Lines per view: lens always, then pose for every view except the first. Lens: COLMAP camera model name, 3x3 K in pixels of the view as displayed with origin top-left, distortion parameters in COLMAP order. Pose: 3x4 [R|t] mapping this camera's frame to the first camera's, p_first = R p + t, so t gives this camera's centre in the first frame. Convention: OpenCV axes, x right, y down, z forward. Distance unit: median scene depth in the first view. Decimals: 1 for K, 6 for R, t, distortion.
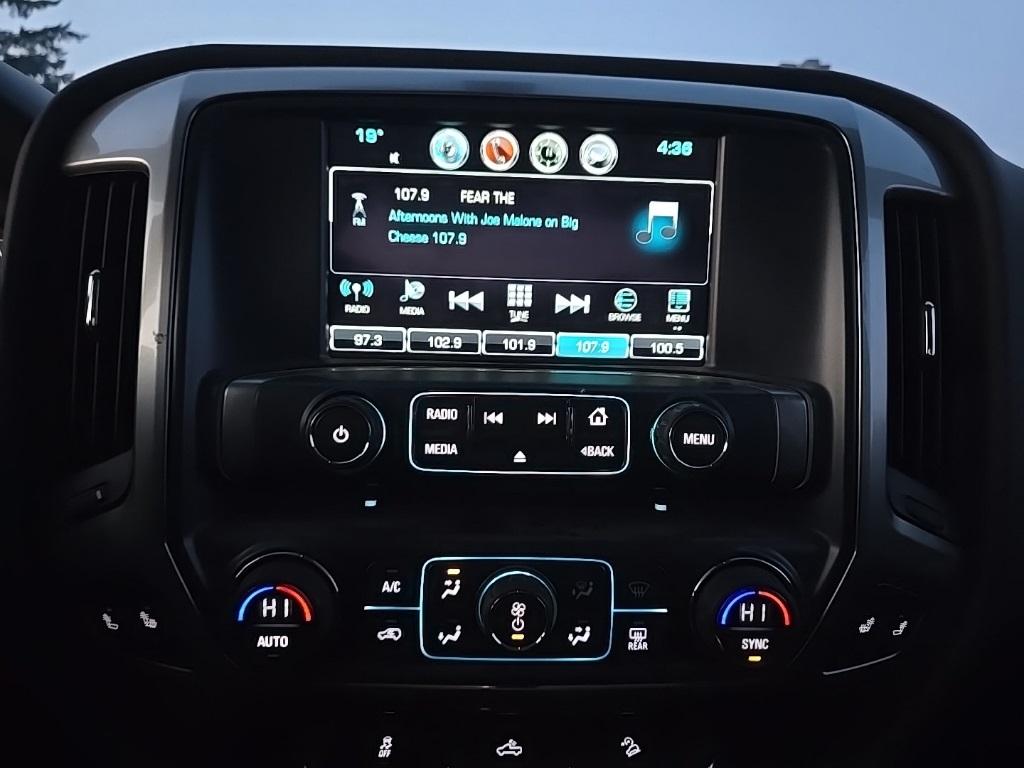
lens RADIAL K [[686.9, 0, 505.2], [0, 686.9, 390.7], [0, 0, 1]] dist [0.034216, -0.032901]
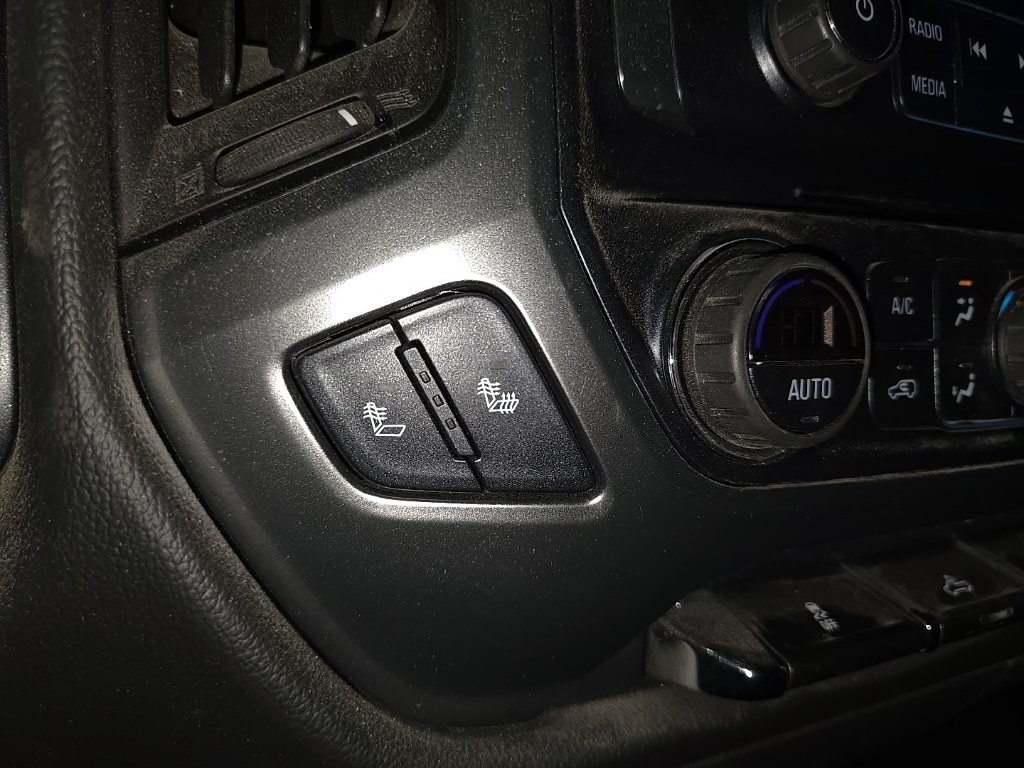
lens RADIAL K [[686.9, 0, 521.3], [0, 686.9, 383.3], [0, 0, 1]] dist [0.034216, -0.032901]
pose [[0.910696, -0.051278, 0.409881, -0.690340], [0.064907, 0.997703, -0.019396, 0.337543], [-0.407945, 0.044268, 0.911933, 0.603247]]
